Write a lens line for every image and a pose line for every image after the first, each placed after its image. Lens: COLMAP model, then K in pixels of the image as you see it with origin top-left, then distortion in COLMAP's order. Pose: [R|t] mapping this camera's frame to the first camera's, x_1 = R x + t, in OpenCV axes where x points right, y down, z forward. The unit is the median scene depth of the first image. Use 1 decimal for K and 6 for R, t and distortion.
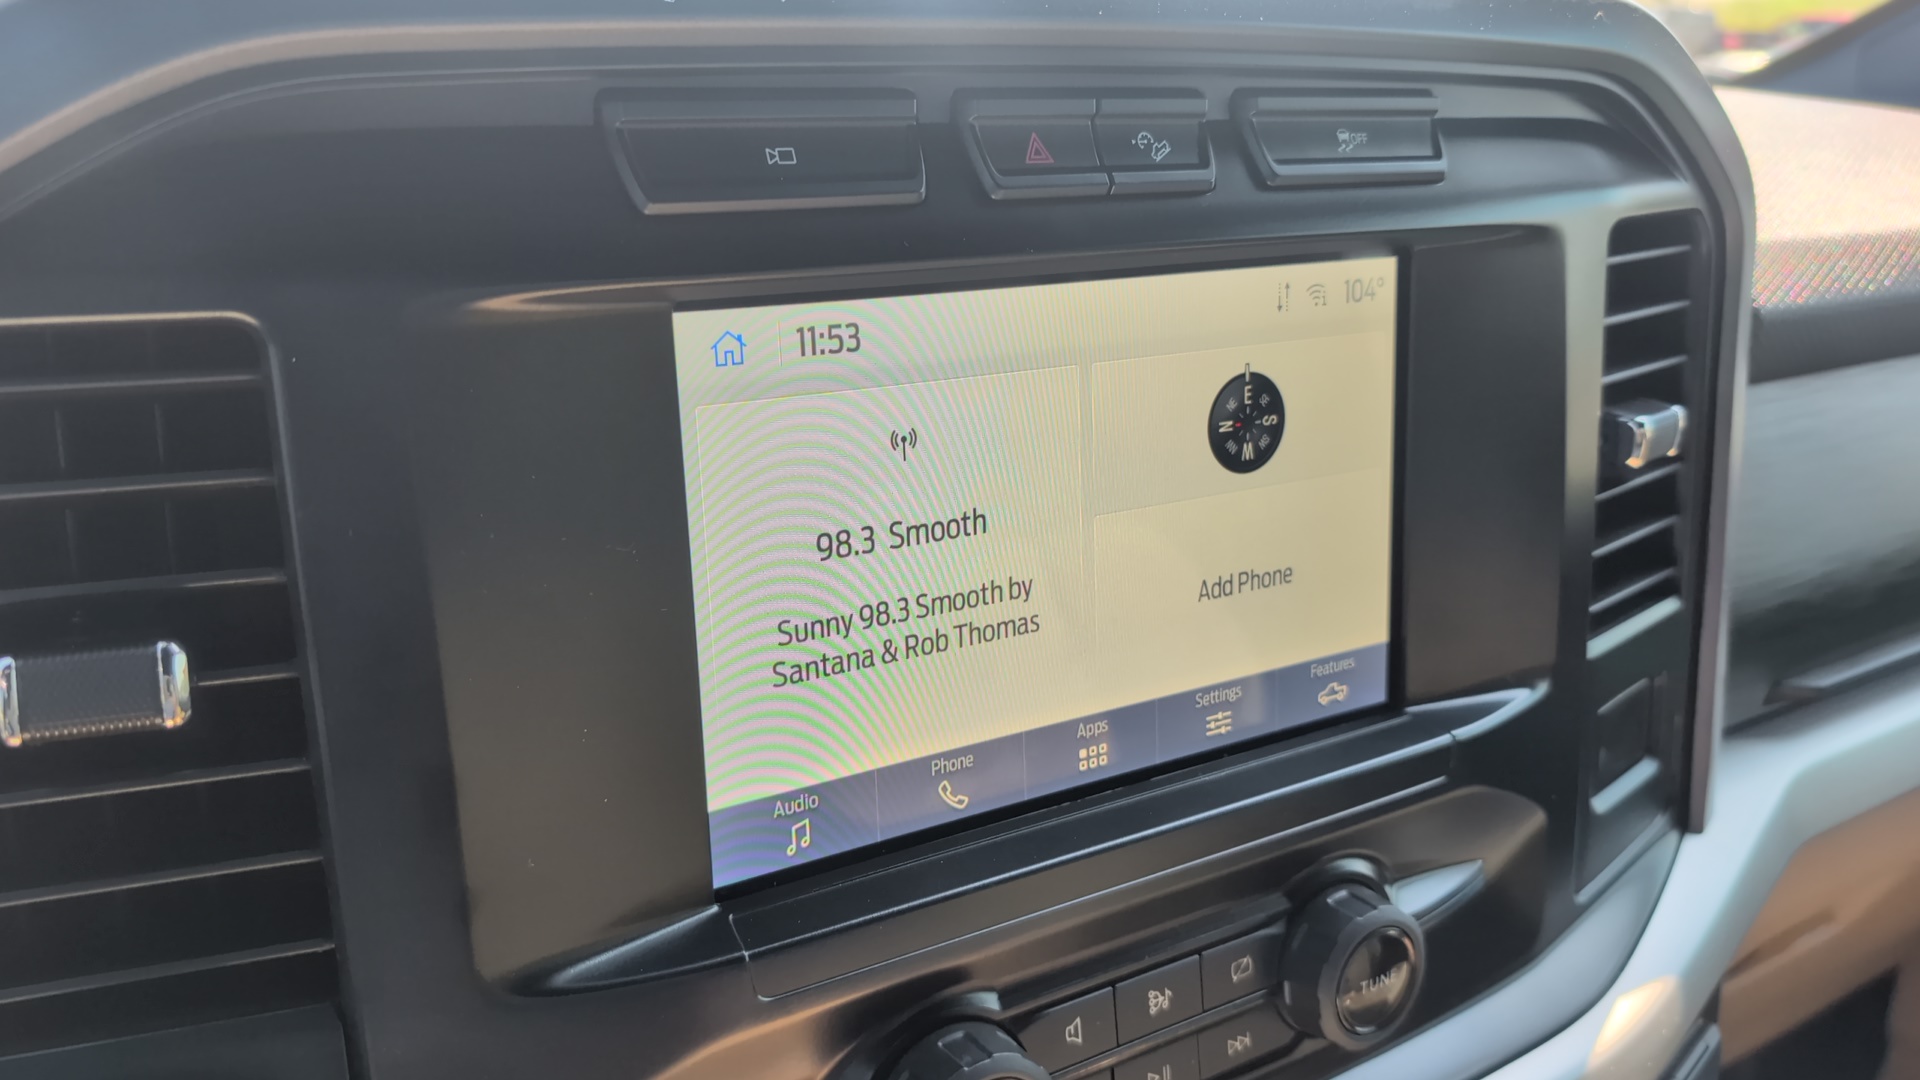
lens RADIAL K [[1618.9, 0, 962.2], [0, 1618.9, 535.7], [0, 0, 1]] dist [-0.006881, -0.058986]
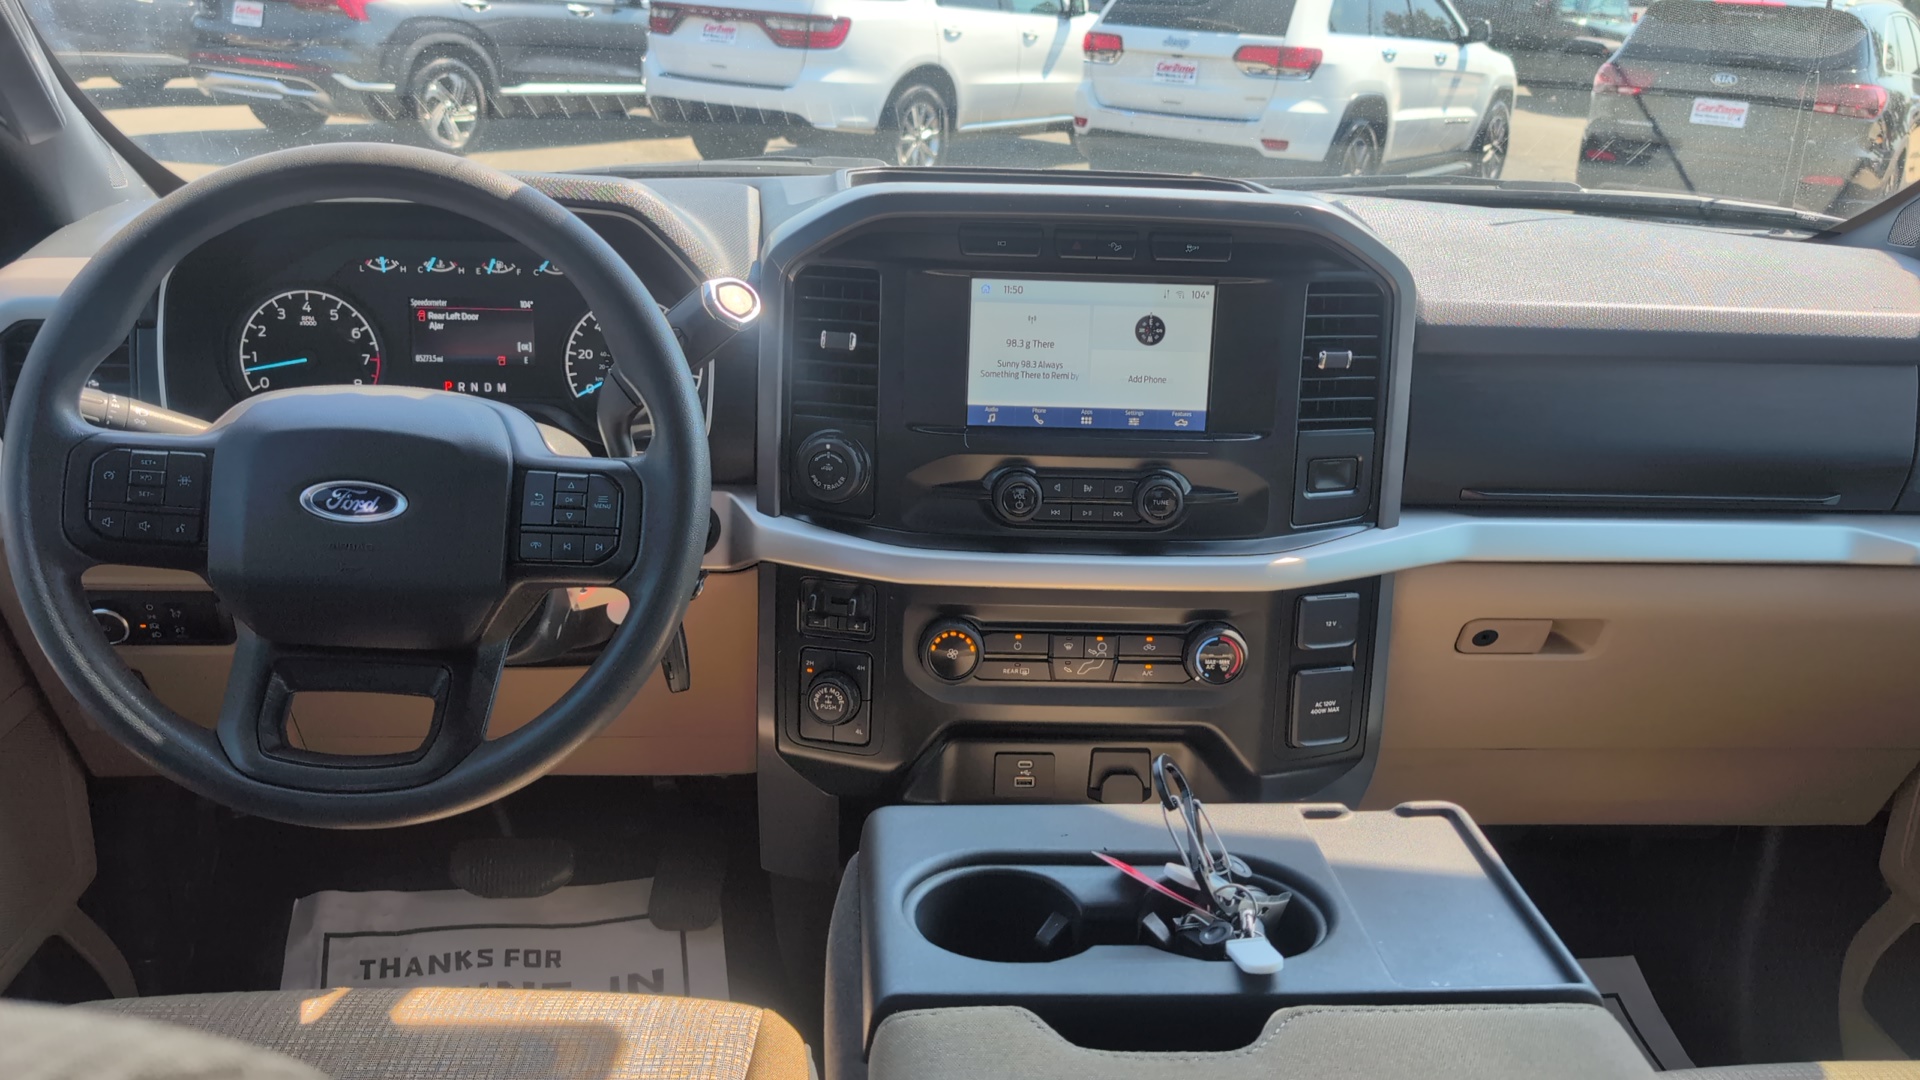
lens RADIAL K [[1618.9, 0, 1000.1], [0, 1618.9, 547.1], [0, 0, 1]] dist [-0.006881, -0.058986]
pose [[0.874570, 0.154766, -0.459538, 1.609096], [-0.167976, 0.985714, 0.012291, 0.408040], [0.454875, 0.066442, 0.888073, -2.219998]]
